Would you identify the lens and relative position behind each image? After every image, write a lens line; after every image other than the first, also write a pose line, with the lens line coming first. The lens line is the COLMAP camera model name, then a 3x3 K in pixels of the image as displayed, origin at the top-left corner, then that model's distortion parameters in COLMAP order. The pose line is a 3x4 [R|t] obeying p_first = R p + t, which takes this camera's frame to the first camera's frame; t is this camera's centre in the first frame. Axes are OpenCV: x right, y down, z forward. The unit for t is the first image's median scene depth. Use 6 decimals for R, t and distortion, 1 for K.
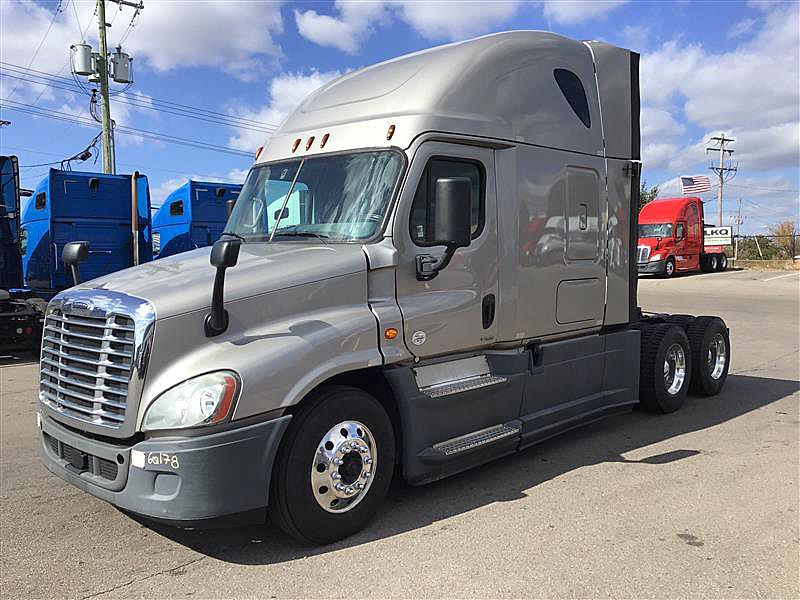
lens RADIAL K [[750.0, 0, 400.0], [0, 750.0, 300.0], [0, 0, 1]] dist [-0.001291, 0.003892]
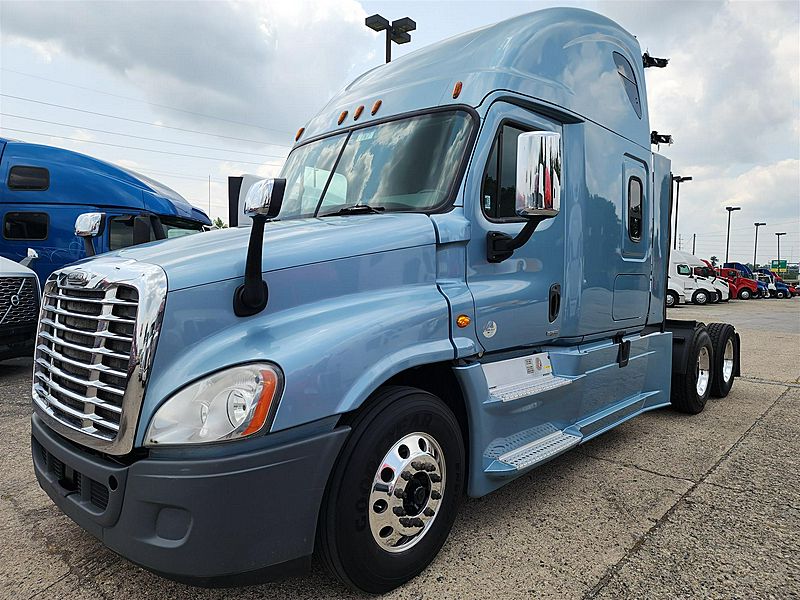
lens RADIAL K [[548.3, 0, 383.0], [0, 548.3, 295.4], [0, 0, 1]] dist [0.009144, 0.001604]
pose [[0.999860, 0.016450, -0.003019, -0.102288], [-0.016556, 0.999085, -0.039422, 0.042609], [0.002367, 0.039467, 0.999218, 0.416324]]
